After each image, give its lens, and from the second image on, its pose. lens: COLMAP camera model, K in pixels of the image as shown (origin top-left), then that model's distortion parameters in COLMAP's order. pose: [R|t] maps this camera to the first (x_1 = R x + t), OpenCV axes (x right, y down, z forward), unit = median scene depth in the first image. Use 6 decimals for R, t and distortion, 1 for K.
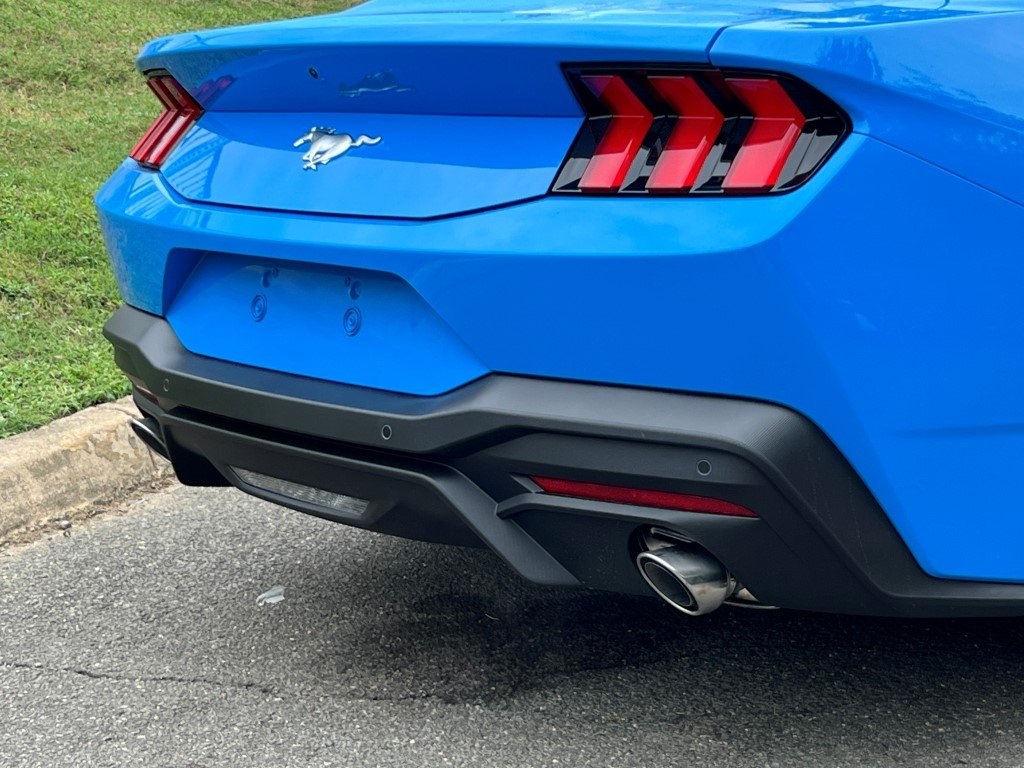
lens RADIAL K [[2040.1, 0, 512.0], [0, 2040.1, 384.0], [0, 0, 1]] dist [0.189096, -0.135651]
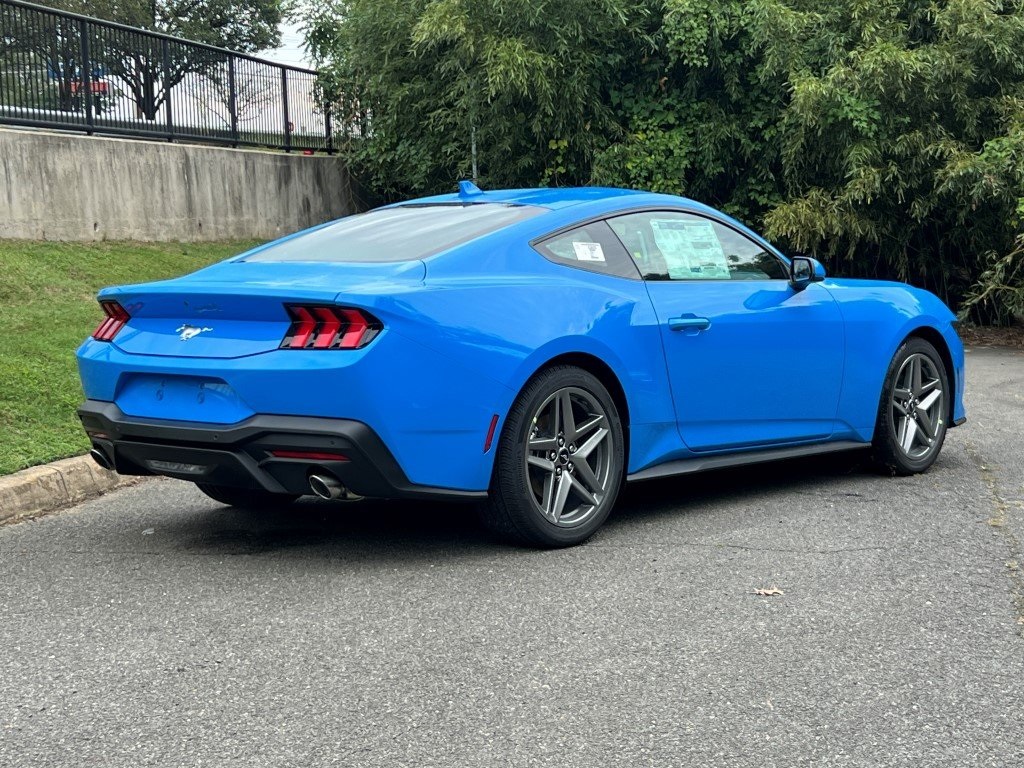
lens RADIAL K [[1783.6, 0, 512.0], [0, 1783.6, 384.0], [0, 0, 1]] dist [0.044471, 0.092516]
pose [[0.987203, 0.012845, 0.158948, -0.047177], [0.002931, 0.995120, -0.098626, 0.171350], [-0.159439, 0.097830, 0.982348, -1.258544]]
